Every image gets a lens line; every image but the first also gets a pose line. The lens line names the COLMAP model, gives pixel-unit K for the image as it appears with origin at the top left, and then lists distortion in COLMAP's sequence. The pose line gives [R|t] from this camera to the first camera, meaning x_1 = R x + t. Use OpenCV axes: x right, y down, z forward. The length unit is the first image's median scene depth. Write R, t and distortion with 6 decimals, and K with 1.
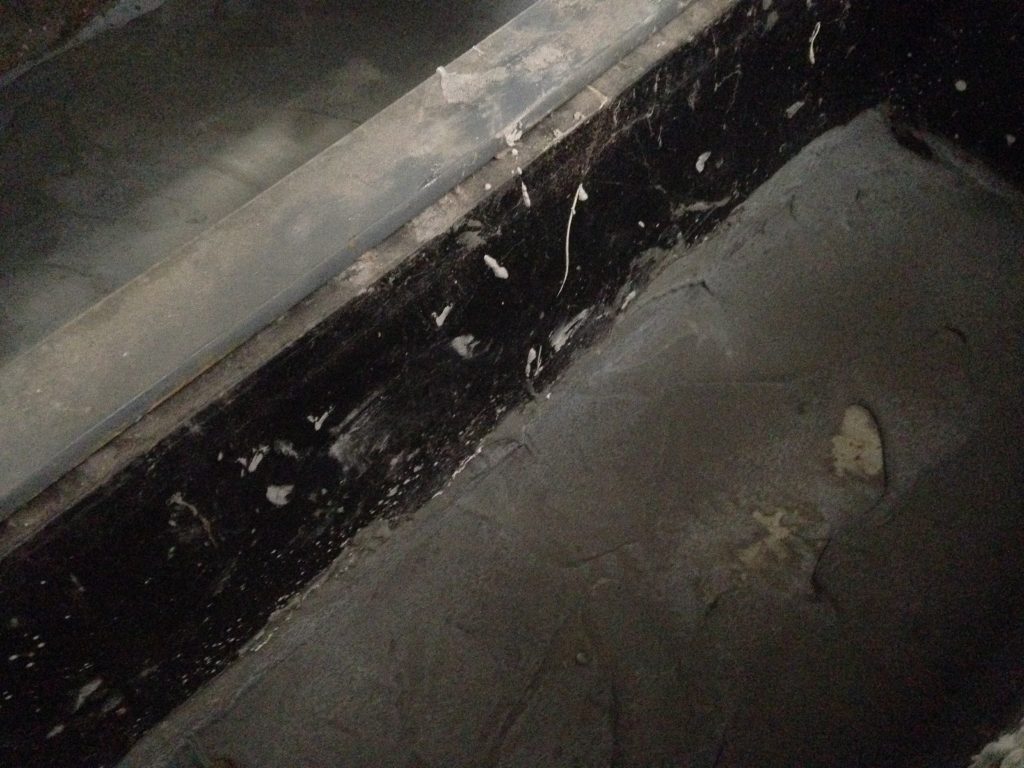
lens RADIAL K [[983.6, 0, 511.4], [0, 983.6, 384.2], [0, 0, 1]] dist [0.017422, 0.000000]
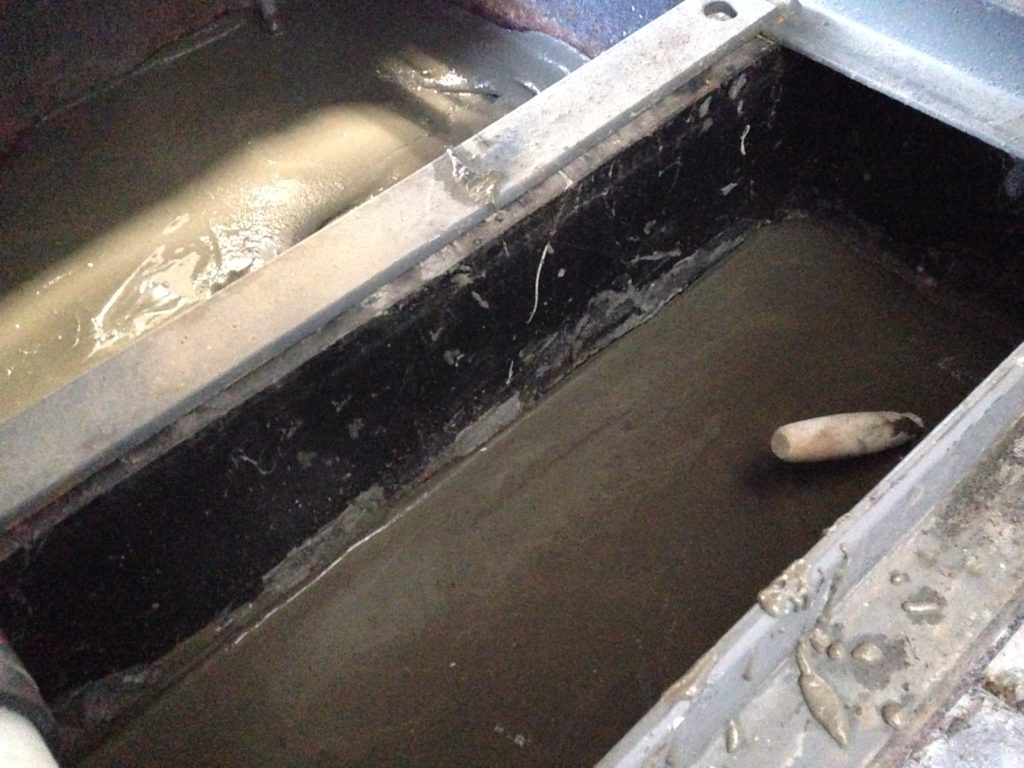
lens RADIAL K [[983.6, 0, 512.6], [0, 983.6, 384.5], [0, 0, 1]] dist [0.017422, 0.000000]
pose [[0.997238, 0.074035, 0.005909, 0.029153], [-0.073998, 0.997239, -0.006249, -0.000906], [-0.006356, 0.005795, 0.999963, -0.330976]]
